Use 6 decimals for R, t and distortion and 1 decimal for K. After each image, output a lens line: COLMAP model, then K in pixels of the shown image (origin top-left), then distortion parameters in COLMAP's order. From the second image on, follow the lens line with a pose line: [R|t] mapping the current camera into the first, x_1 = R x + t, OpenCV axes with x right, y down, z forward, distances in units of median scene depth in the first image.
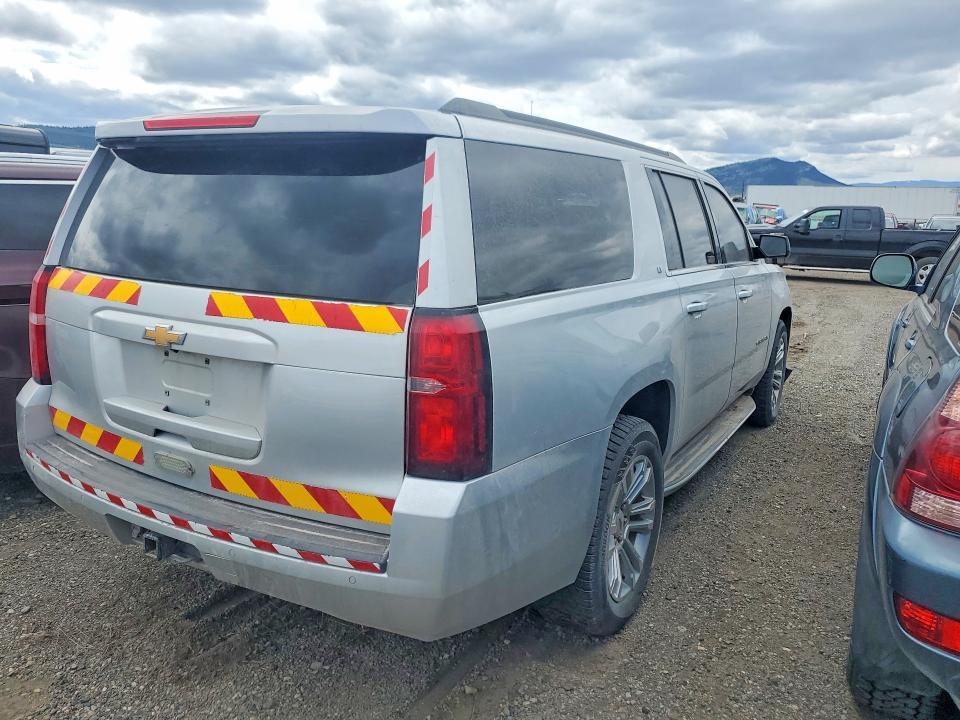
lens RADIAL K [[760.2, 0, 483.5], [0, 760.2, 356.5], [0, 0, 1]] dist [0.001013, 0.025552]
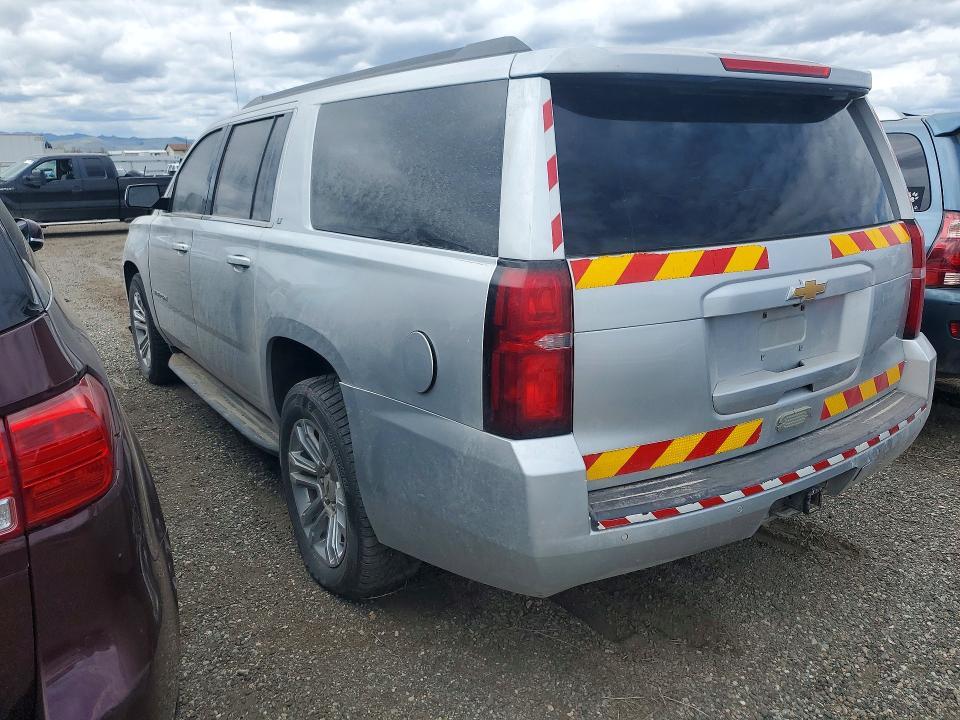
lens RADIAL K [[760.2, 0, 480.7], [0, 760.2, 355.4], [0, 0, 1]] dist [0.001013, 0.025552]
pose [[0.410684, -0.260788, 0.873687, -1.419530], [0.205582, 0.960033, 0.189927, -0.211048], [-0.888299, 0.101615, 0.447883, 0.908696]]
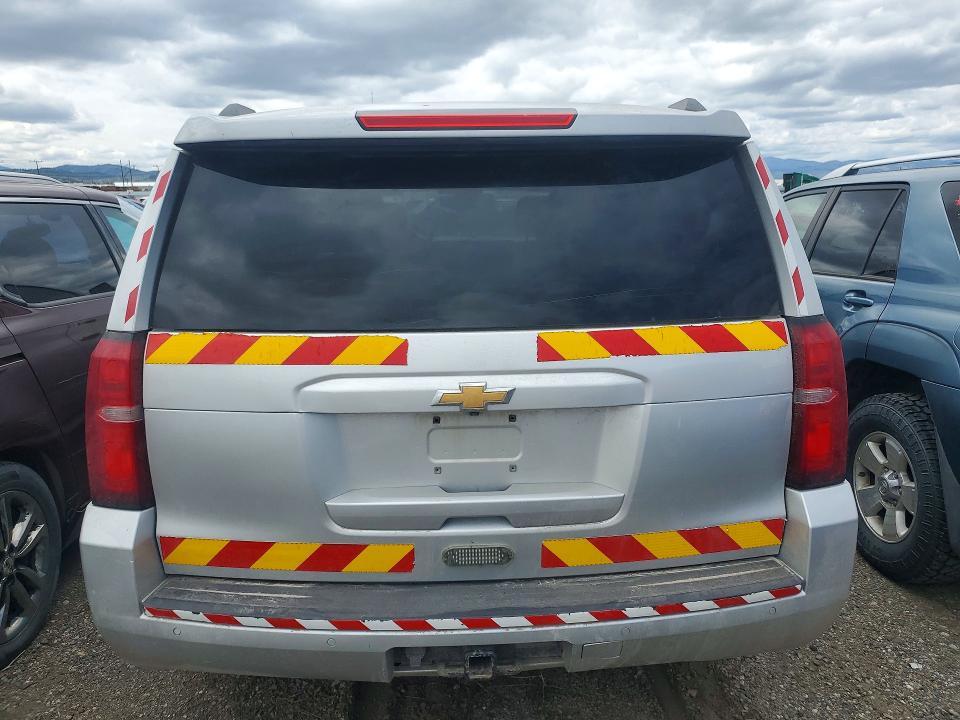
lens RADIAL K [[760.2, 0, 478.1], [0, 760.2, 365.5], [0, 0, 1]] dist [0.001013, 0.025552]
pose [[0.832752, -0.157769, 0.530691, -0.793445], [0.145206, 0.987222, 0.065636, -0.105497], [-0.534265, 0.022401, 0.845020, 0.328710]]
